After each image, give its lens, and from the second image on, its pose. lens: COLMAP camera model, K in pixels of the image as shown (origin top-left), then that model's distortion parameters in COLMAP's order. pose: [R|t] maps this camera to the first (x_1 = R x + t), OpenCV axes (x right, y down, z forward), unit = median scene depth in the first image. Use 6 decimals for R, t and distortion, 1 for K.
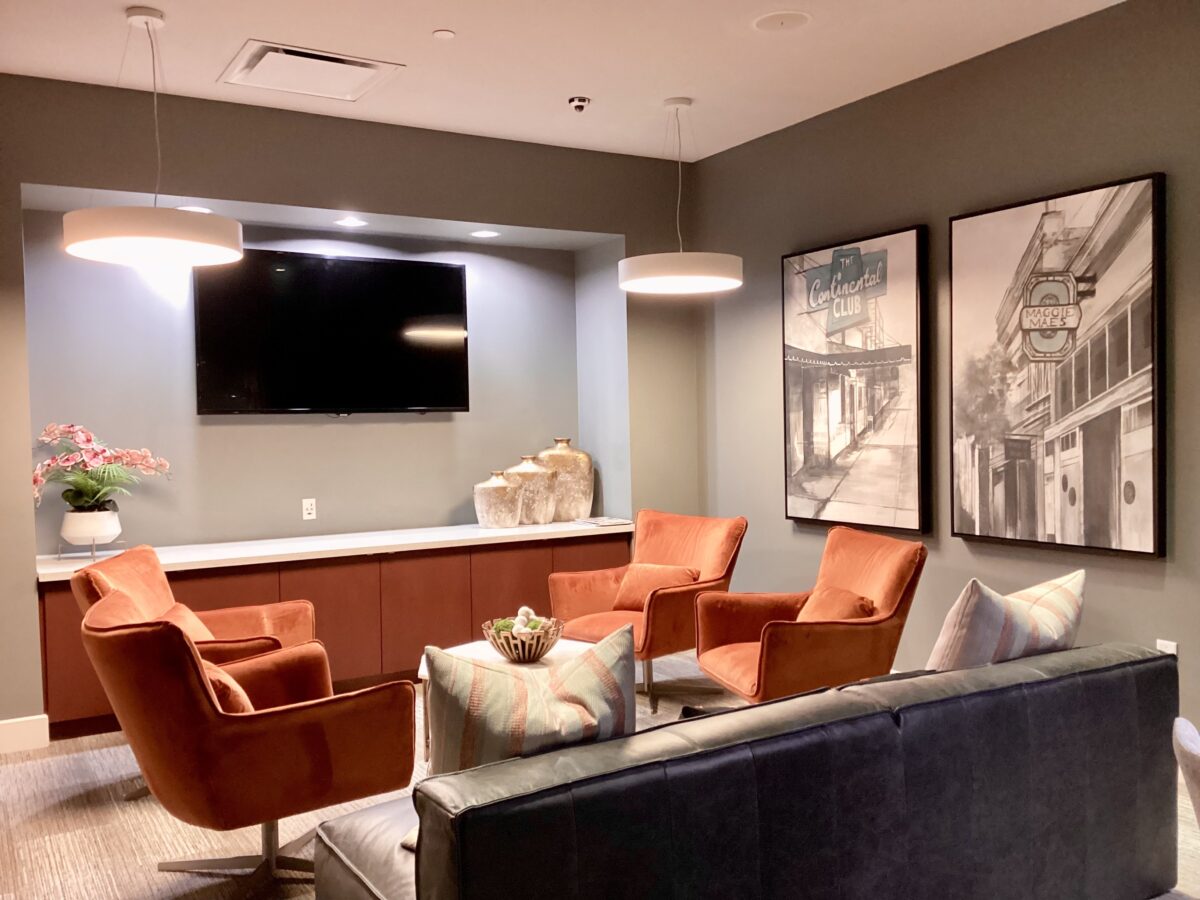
lens RADIAL K [[1063.1, 0, 600.0], [0, 1063.1, 450.0], [0, 0, 1]] dist [0.155222, -0.280251]
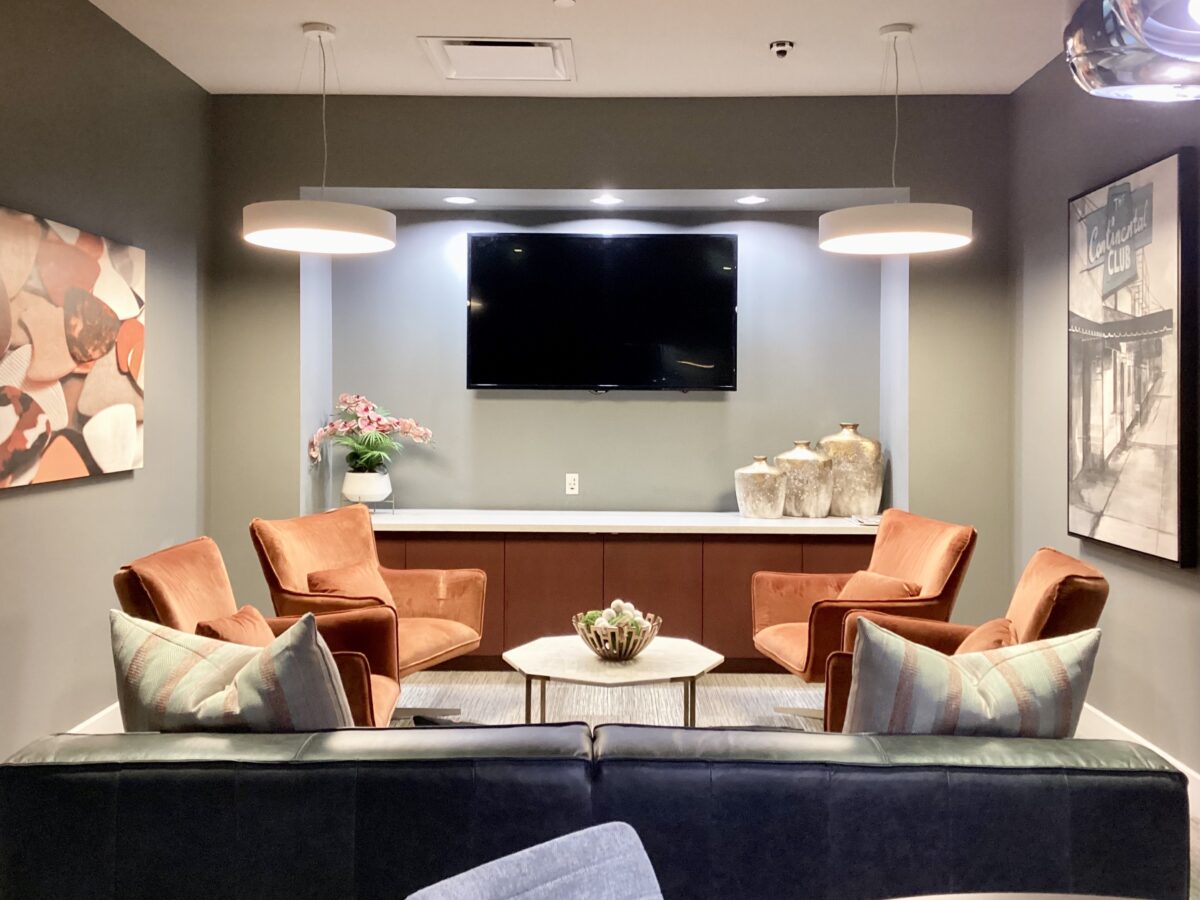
lens RADIAL K [[1106.7, 0, 602.5], [0, 1106.7, 406.9], [0, 0, 1]] dist [0.056197, -0.014138]
pose [[0.853205, 0.025206, -0.520966, 0.331588], [-0.037251, 0.999226, -0.012661, -0.006077], [0.520243, 0.030209, 0.853484, 0.134514]]
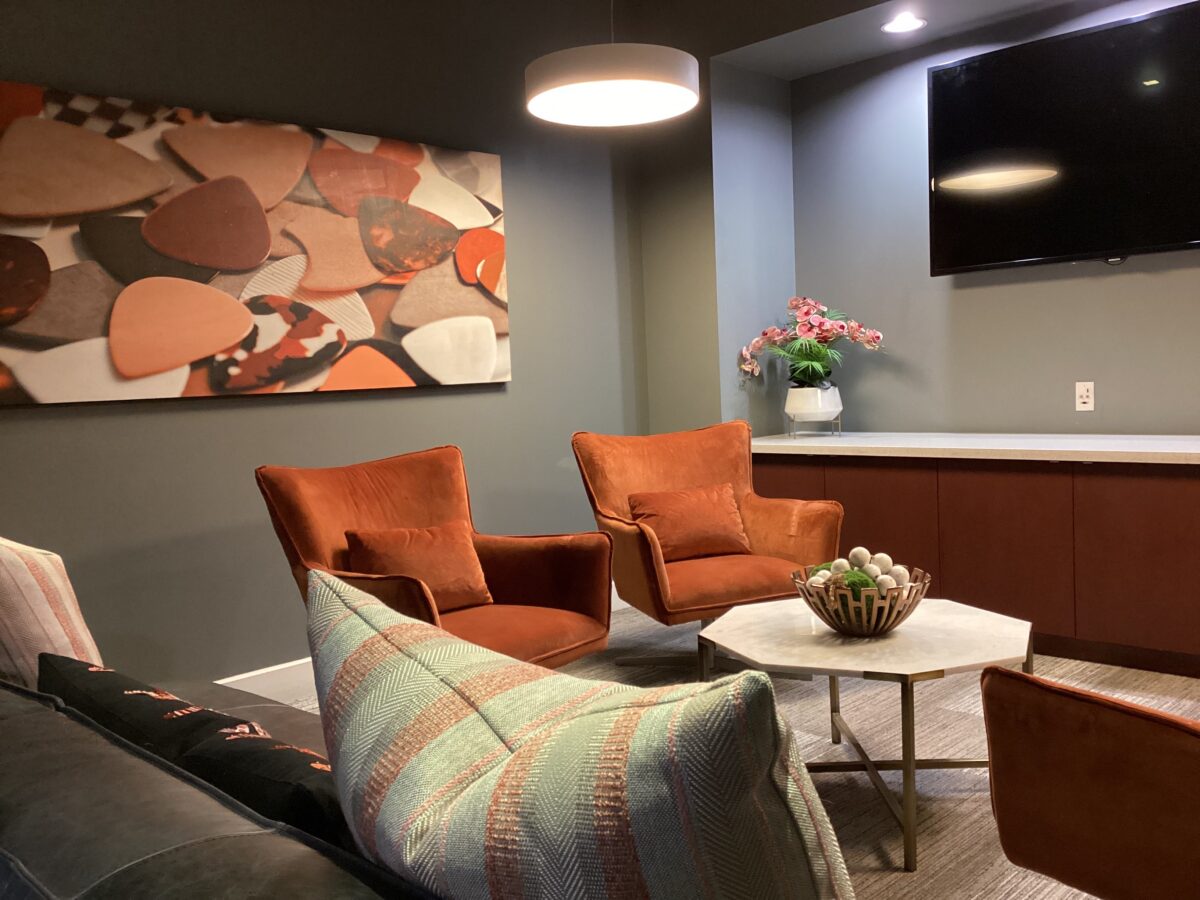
lens RADIAL K [[1063.1, 0, 600.0], [0, 1063.1, 450.0], [0, 0, 1]] dist [0.155222, -0.280251]
pose [[0.260875, 0.076852, -0.962309, 0.386917], [0.011719, 0.996501, 0.082759, 0.030091], [0.965301, -0.032867, 0.259061, 0.555946]]
